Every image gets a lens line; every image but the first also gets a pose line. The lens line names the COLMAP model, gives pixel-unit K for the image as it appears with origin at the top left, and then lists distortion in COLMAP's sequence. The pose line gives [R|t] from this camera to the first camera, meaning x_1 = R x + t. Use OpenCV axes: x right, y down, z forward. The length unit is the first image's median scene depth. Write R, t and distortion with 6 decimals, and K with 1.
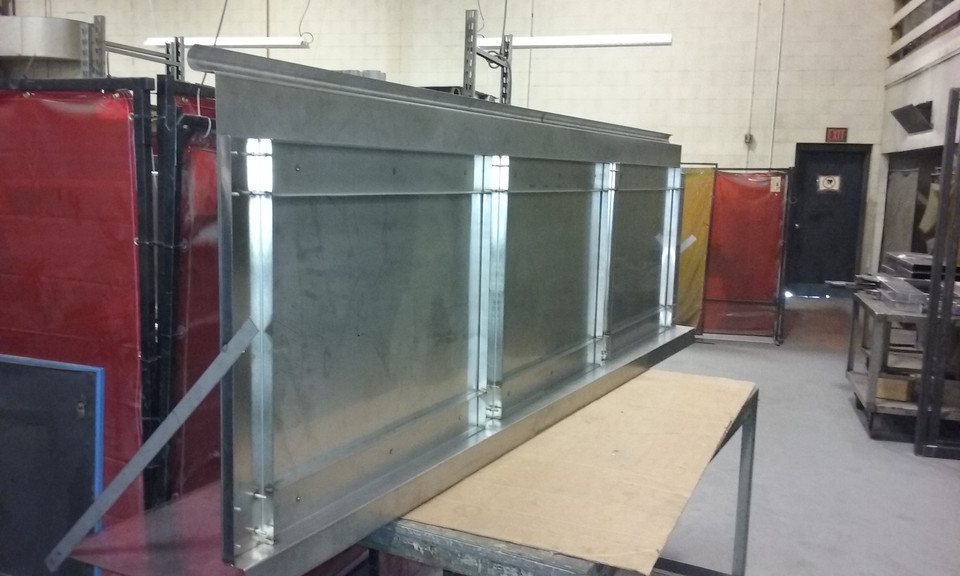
lens RADIAL K [[863.9, 0, 480.0], [0, 863.9, 288.0], [0, 0, 1]] dist [-0.012810, -0.024798]
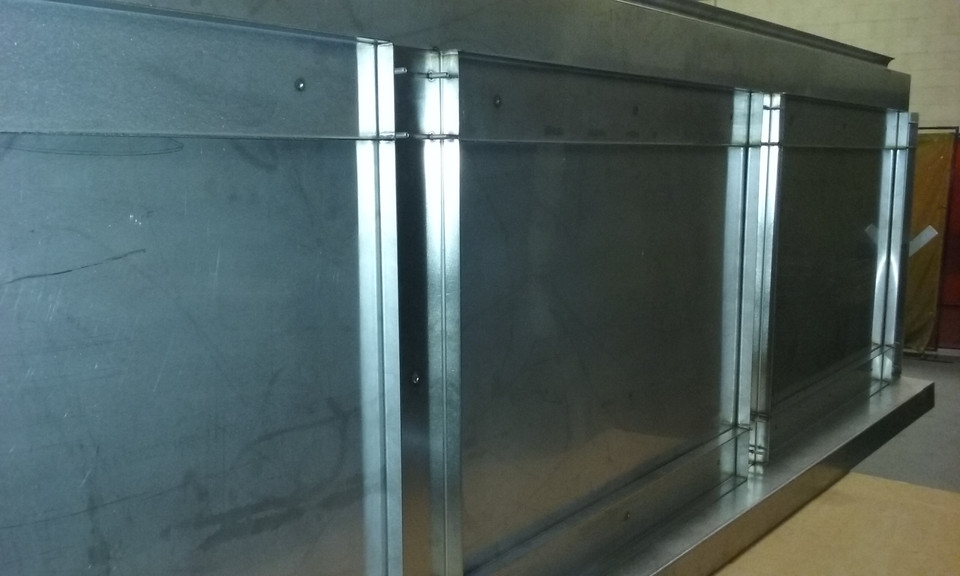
lens RADIAL K [[863.9, 0, 480.0], [0, 863.9, 288.0], [0, 0, 1]] dist [-0.012810, -0.024798]
pose [[0.973455, -0.002436, -0.228866, 0.087918], [0.004964, 0.999933, 0.010467, -0.028669], [0.228825, -0.011325, 0.973402, 0.391744]]
